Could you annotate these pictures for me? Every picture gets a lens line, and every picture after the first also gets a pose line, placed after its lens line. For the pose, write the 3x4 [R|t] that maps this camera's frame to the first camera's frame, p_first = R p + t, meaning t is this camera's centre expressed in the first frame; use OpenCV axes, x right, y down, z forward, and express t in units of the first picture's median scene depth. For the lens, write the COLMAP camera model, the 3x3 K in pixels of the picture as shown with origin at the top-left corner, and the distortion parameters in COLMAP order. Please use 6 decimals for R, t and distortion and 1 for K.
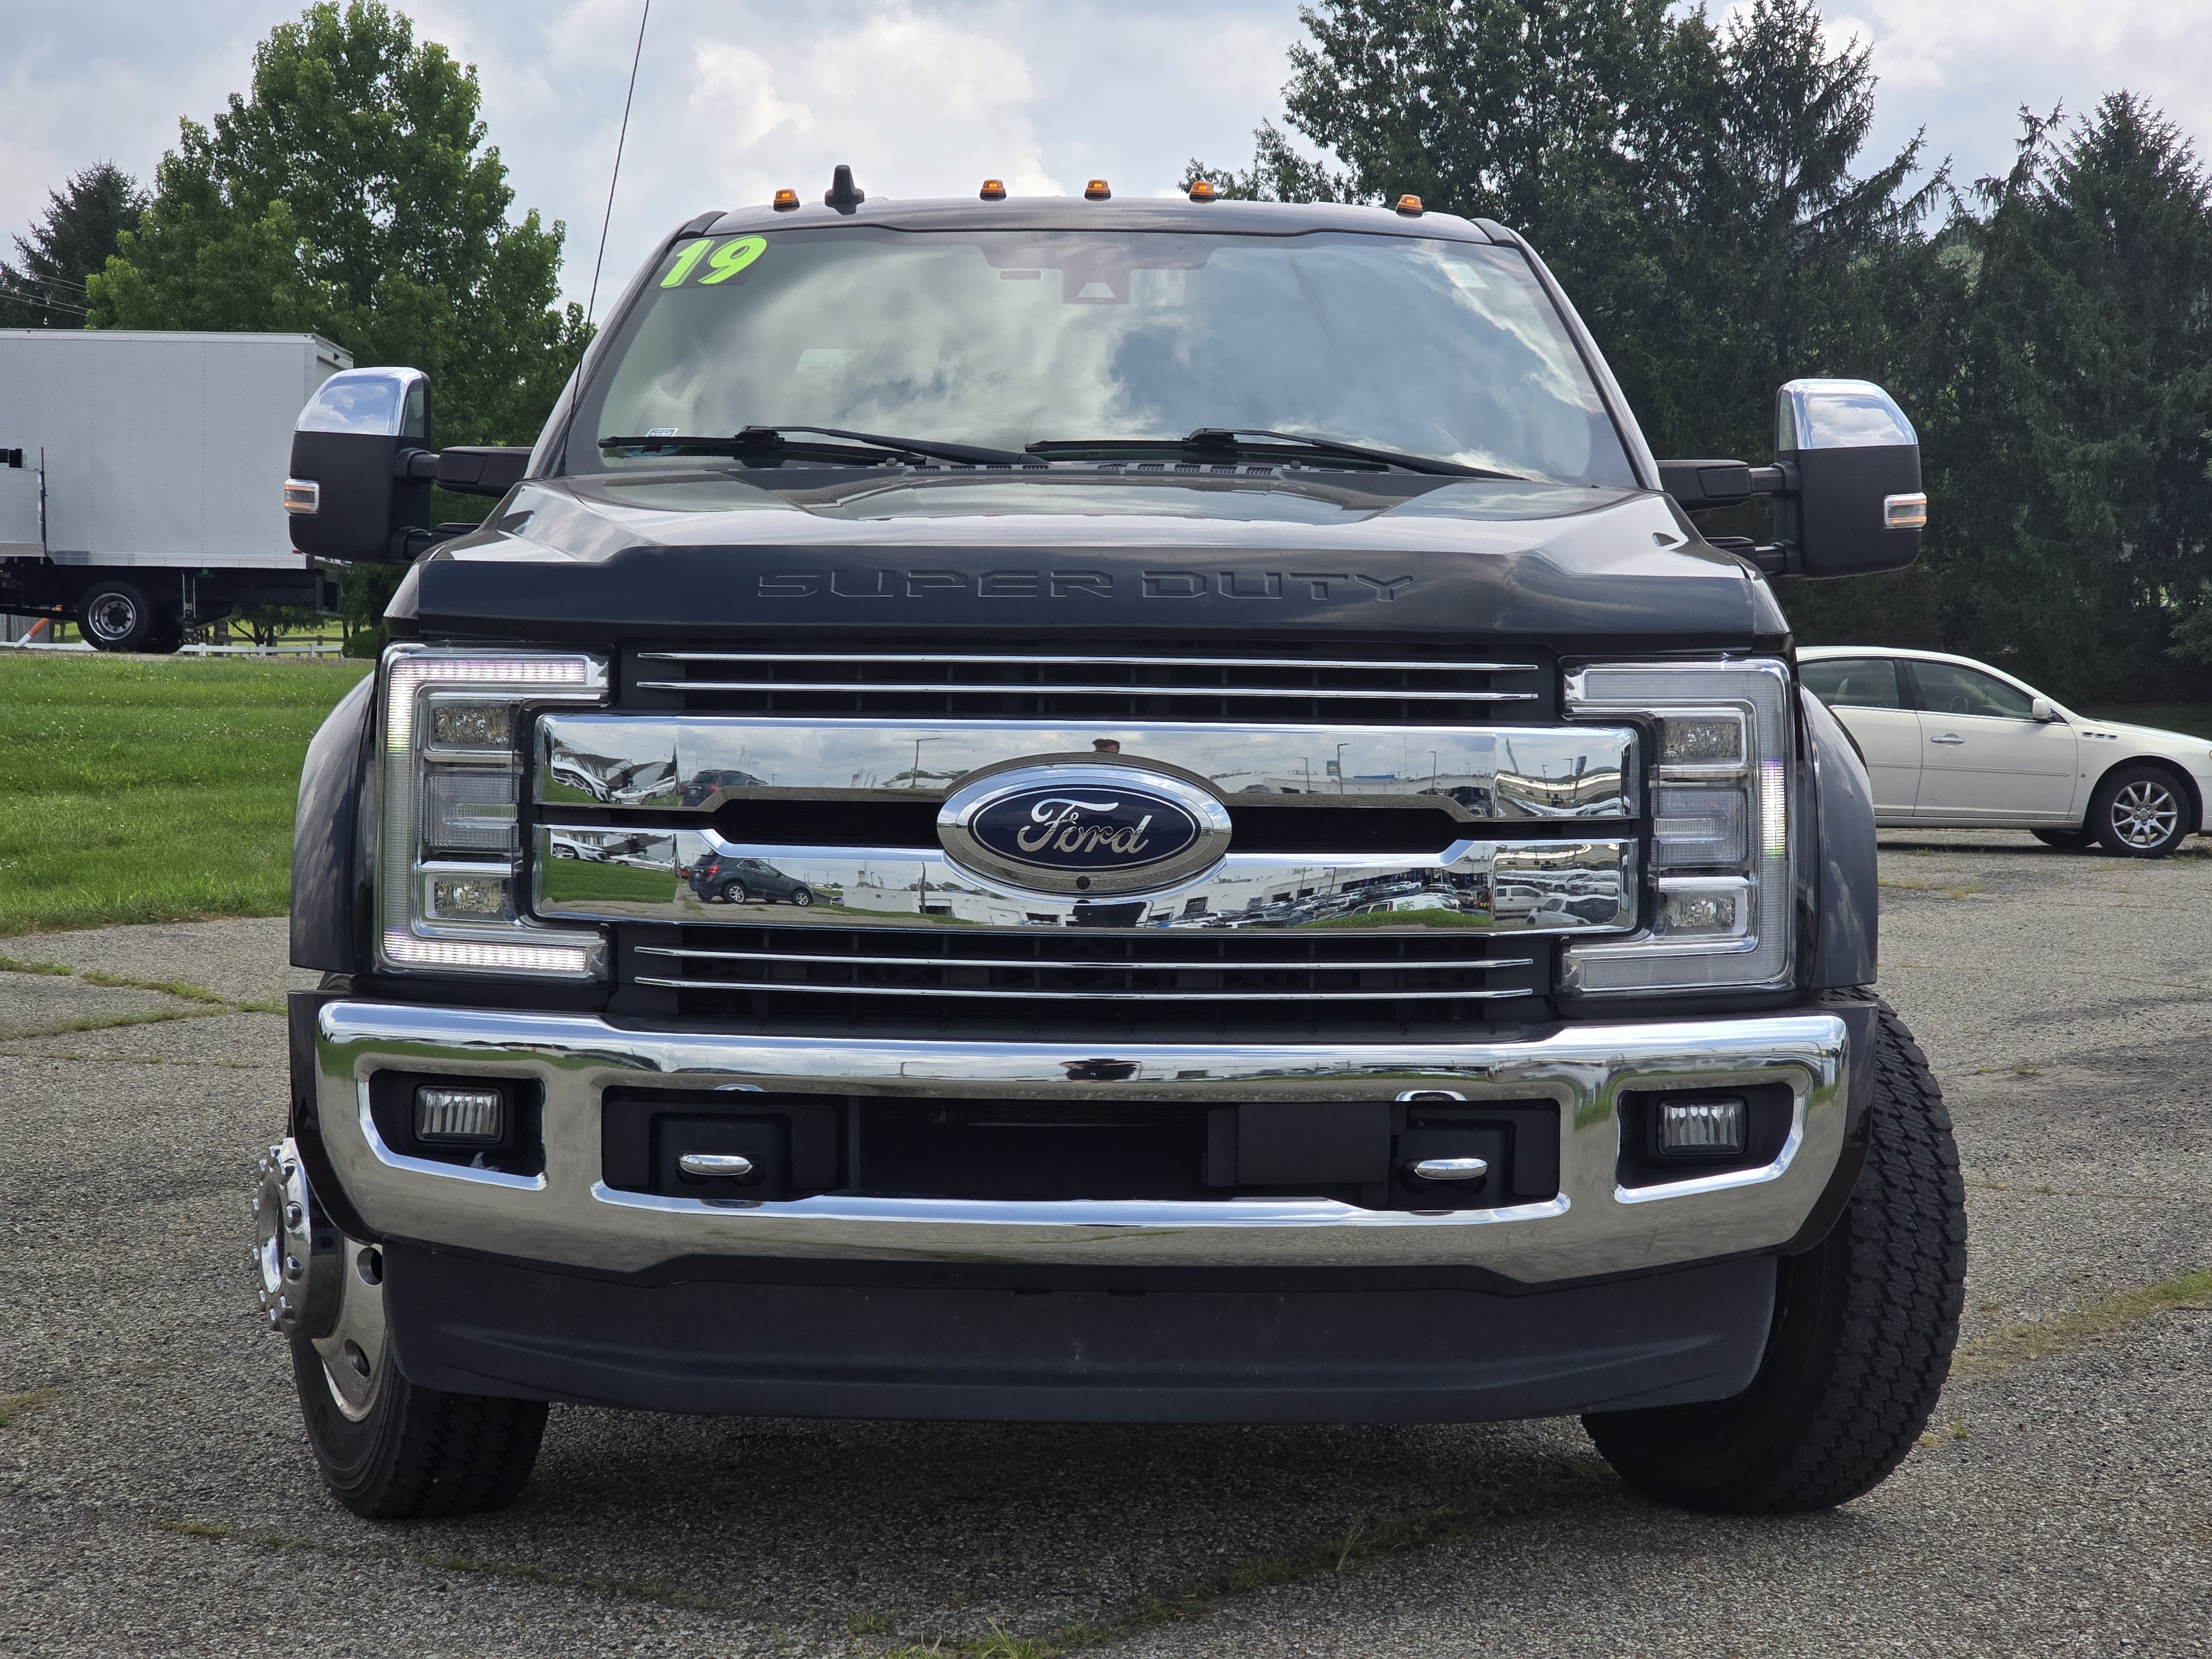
lens RADIAL K [[4414.9, 0, 1106.0], [0, 4414.9, 829.5], [0, 0, 1]] dist [-0.742405, 7.720725]
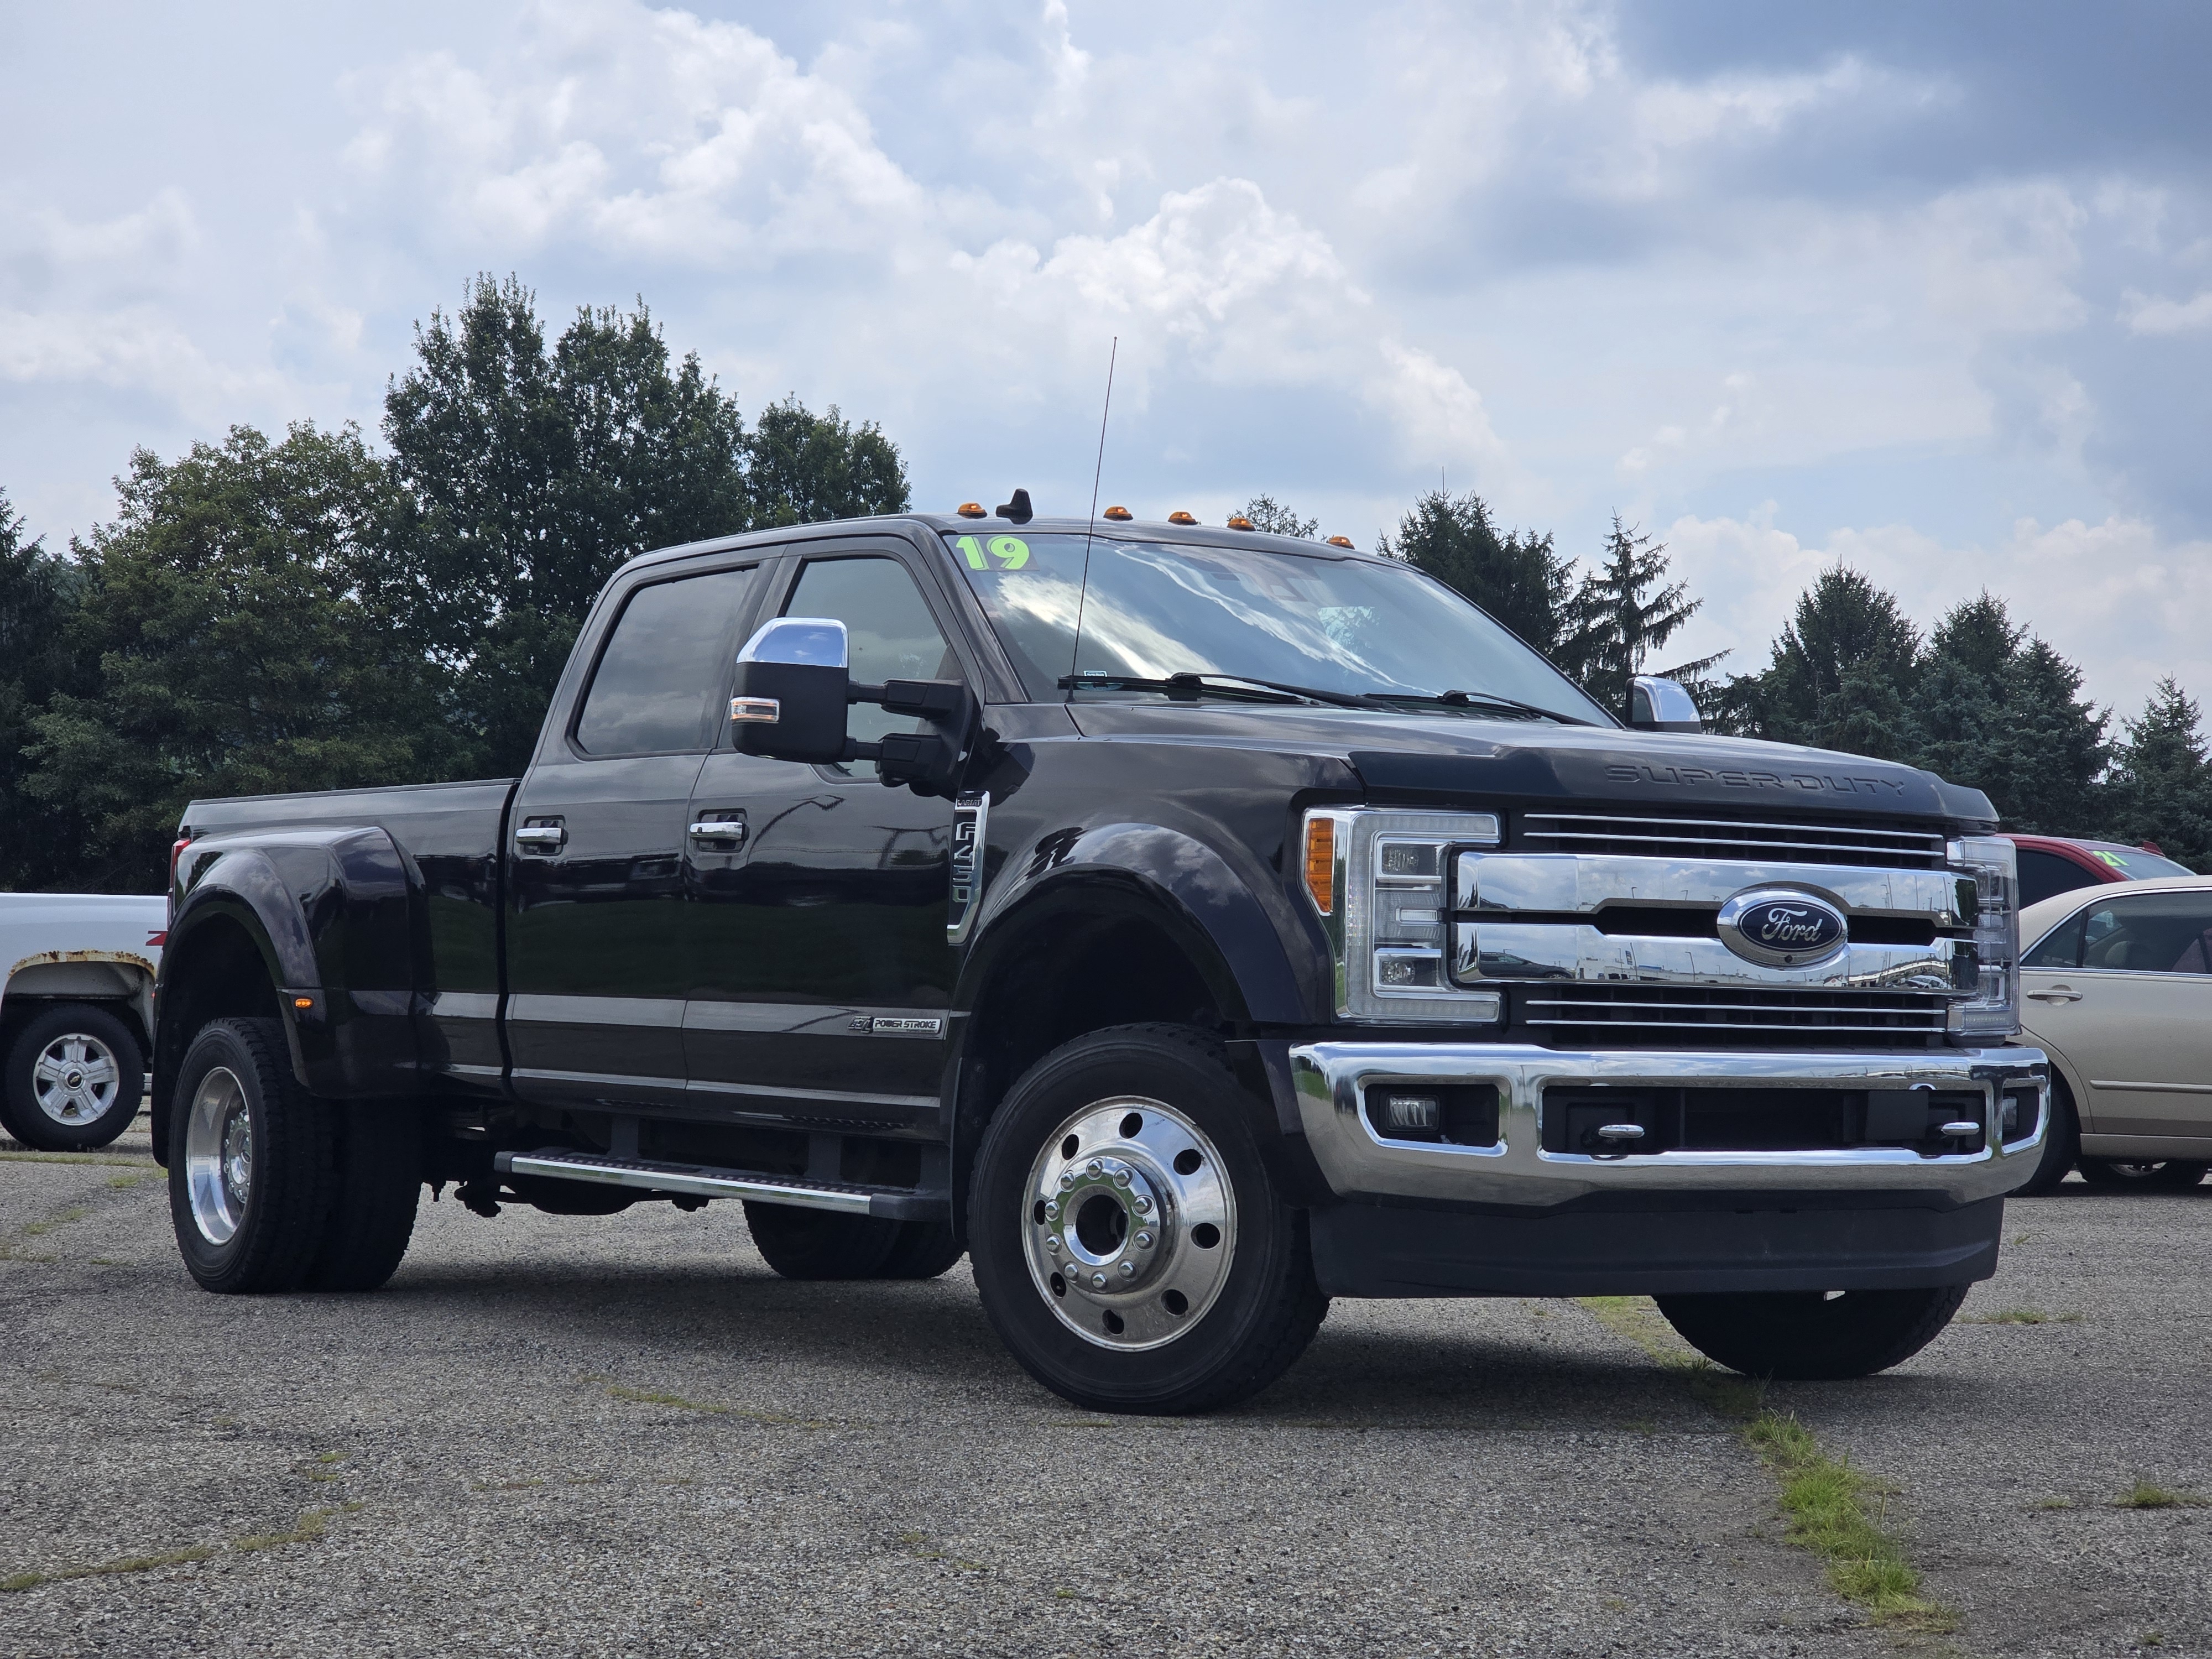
lens RADIAL K [[4414.9, 0, 1106.0], [0, 4414.9, 829.5], [0, 0, 1]] dist [-0.742405, 7.720725]
pose [[0.853142, 0.028850, 0.520881, -1.045620], [0.010819, 0.997276, -0.072956, 0.077758], [-0.521567, 0.067877, 0.850506, -0.256272]]
